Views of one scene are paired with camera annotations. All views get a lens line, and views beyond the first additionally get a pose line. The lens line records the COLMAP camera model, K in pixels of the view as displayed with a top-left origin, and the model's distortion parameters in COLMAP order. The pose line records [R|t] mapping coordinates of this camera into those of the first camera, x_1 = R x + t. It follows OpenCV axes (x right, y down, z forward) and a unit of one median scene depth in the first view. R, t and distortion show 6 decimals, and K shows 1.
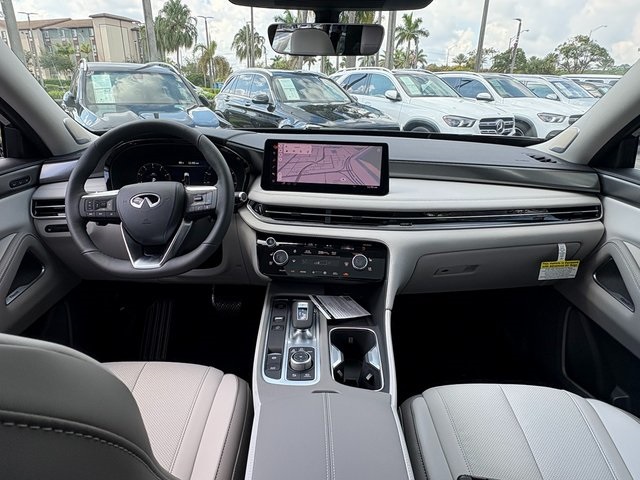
lens RADIAL K [[391.7, 0, 320.0], [0, 391.7, 240.0], [0, 0, 1]] dist [-0.000558, 0.000249]
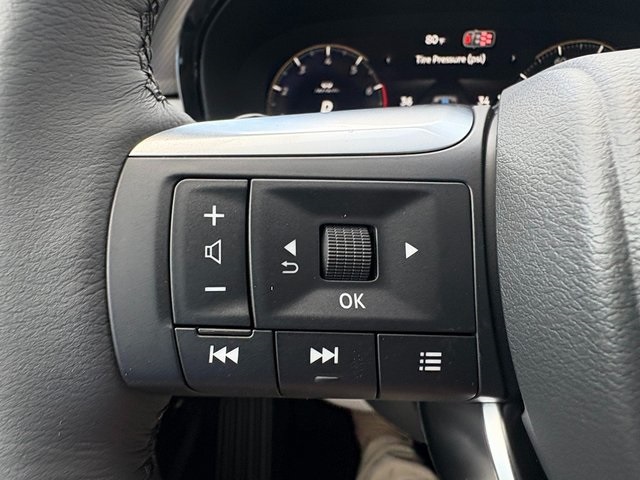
lens RADIAL K [[398.2, 0, 320.0], [0, 398.2, 240.0], [0, 0, 1]] dist [0.002087, 0.001889]
pose [[0.994953, 0.095399, -0.031109, -0.478567], [-0.091011, 0.988518, 0.120621, -0.088870], [0.042259, -0.117181, 0.992211, 0.776484]]
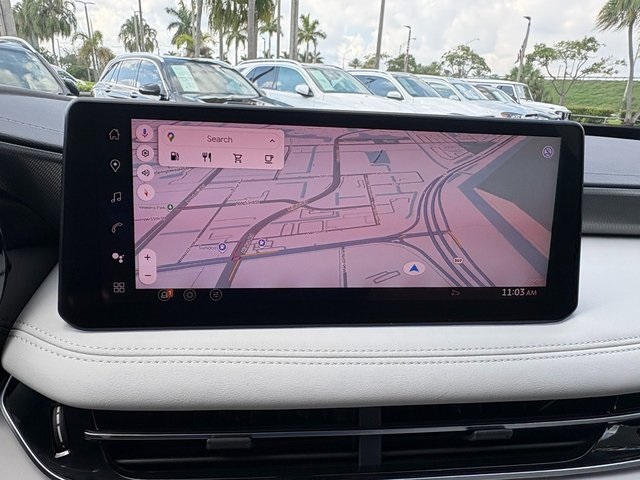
lens RADIAL K [[403.4, 0, 311.8], [0, 403.4, 239.3], [0, 0, 1]] dist [0.001469, 0.000867]
pose [[0.977491, -0.046255, 0.205845, -0.058635], [0.048021, 0.998840, -0.003586, -0.178304], [-0.205440, 0.013390, 0.978578, 0.772083]]
